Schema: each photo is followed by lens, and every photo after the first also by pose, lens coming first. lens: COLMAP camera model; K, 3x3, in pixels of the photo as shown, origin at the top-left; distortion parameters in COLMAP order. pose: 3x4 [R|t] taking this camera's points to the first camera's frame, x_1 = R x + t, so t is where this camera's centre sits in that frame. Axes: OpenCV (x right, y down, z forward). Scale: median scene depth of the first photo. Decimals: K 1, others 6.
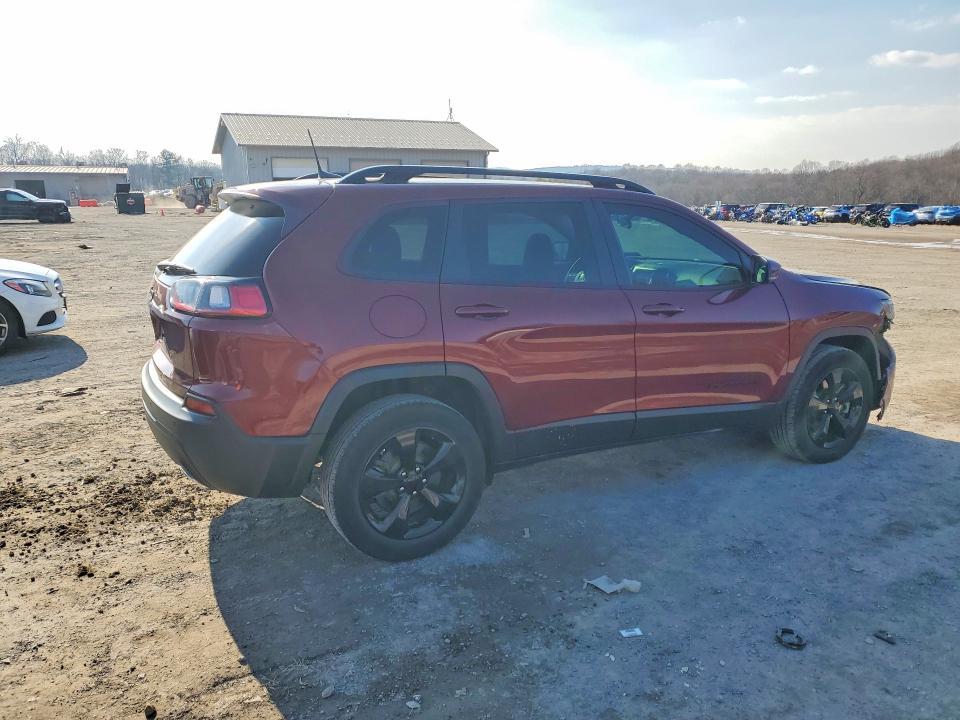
lens RADIAL K [[744.9, 0, 477.9], [0, 744.9, 335.8], [0, 0, 1]] dist [0.008087, 0.002654]
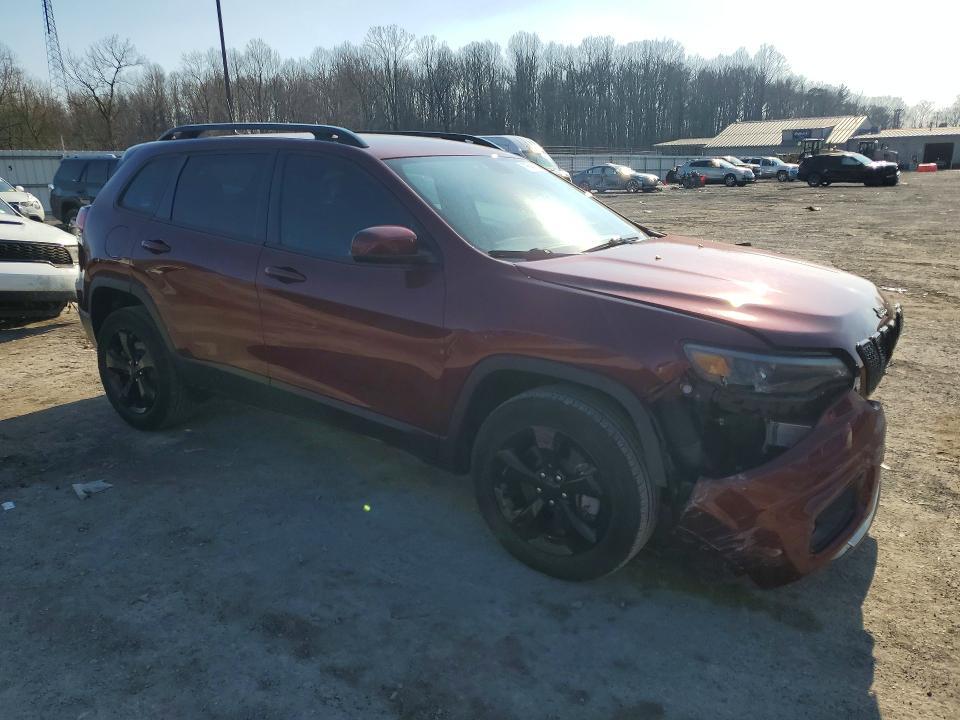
lens RADIAL K [[744.9, 0, 477.9], [0, 744.9, 335.8], [0, 0, 1]] dist [0.008087, 0.002654]
pose [[0.462055, 0.194754, -0.865203, 1.104367], [-0.154716, 0.978331, 0.137594, -0.117928], [0.873251, 0.070285, 0.482174, 0.744372]]
